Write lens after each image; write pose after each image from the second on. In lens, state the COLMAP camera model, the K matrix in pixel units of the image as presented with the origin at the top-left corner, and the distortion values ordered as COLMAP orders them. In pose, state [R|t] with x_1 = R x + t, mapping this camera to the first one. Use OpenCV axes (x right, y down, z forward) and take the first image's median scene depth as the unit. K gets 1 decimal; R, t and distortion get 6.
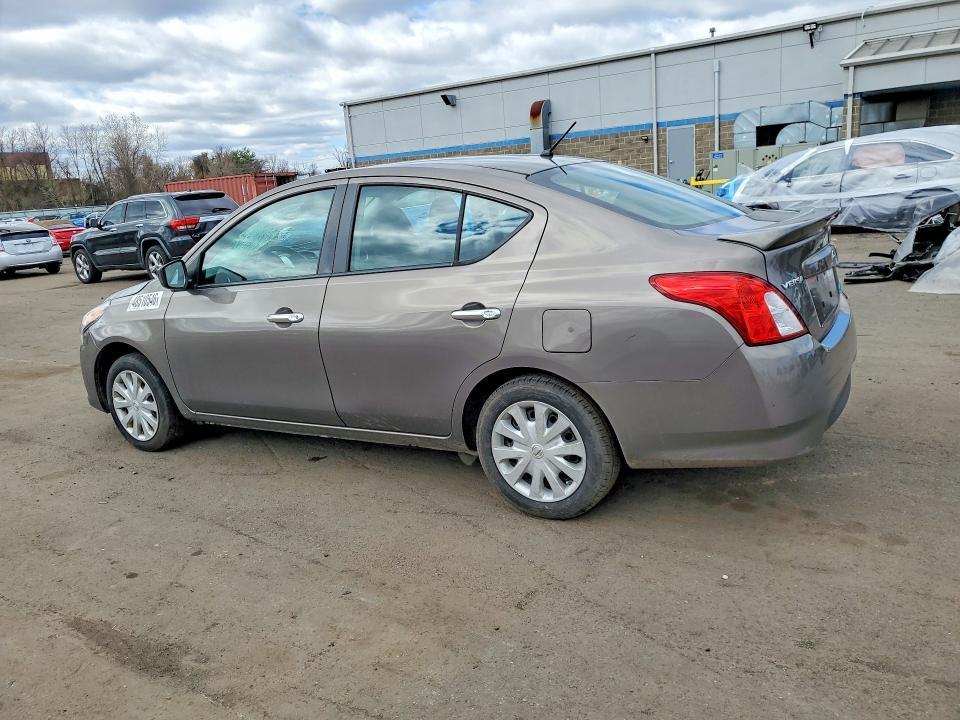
lens RADIAL K [[719.8, 0, 476.4], [0, 719.8, 357.6], [0, 0, 1]] dist [0.002357, 0.000233]
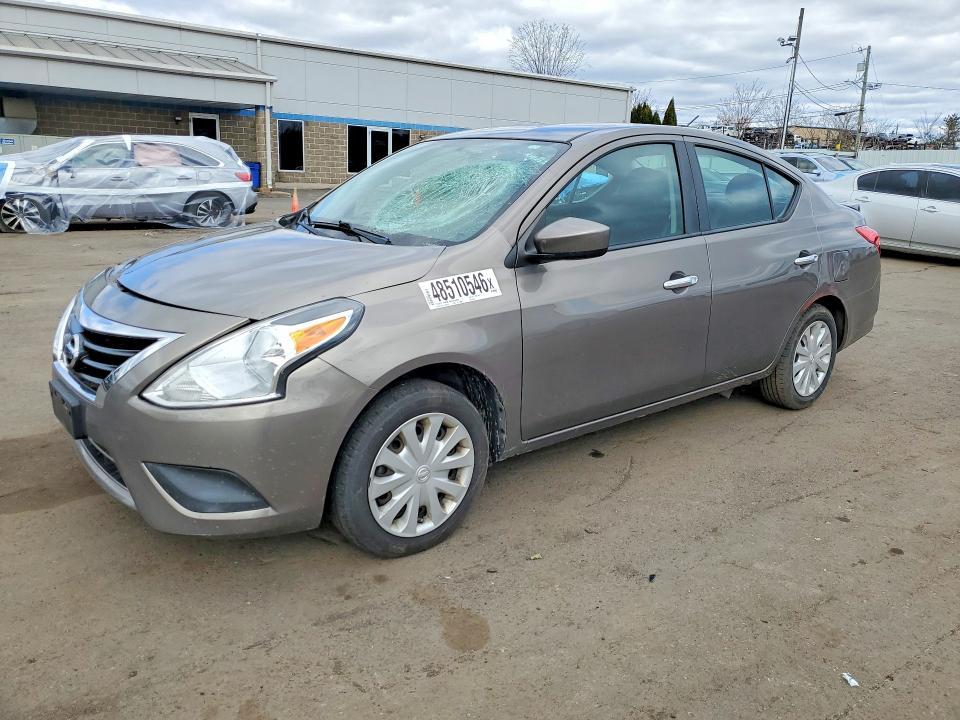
lens RADIAL K [[719.8, 0, 476.4], [0, 719.8, 357.6], [0, 0, 1]] dist [0.002357, 0.000233]
pose [[0.357974, -0.147277, 0.922043, -1.053410], [0.154421, 0.983222, 0.097097, -0.080020], [-0.920874, 0.107624, 0.374711, 0.795054]]
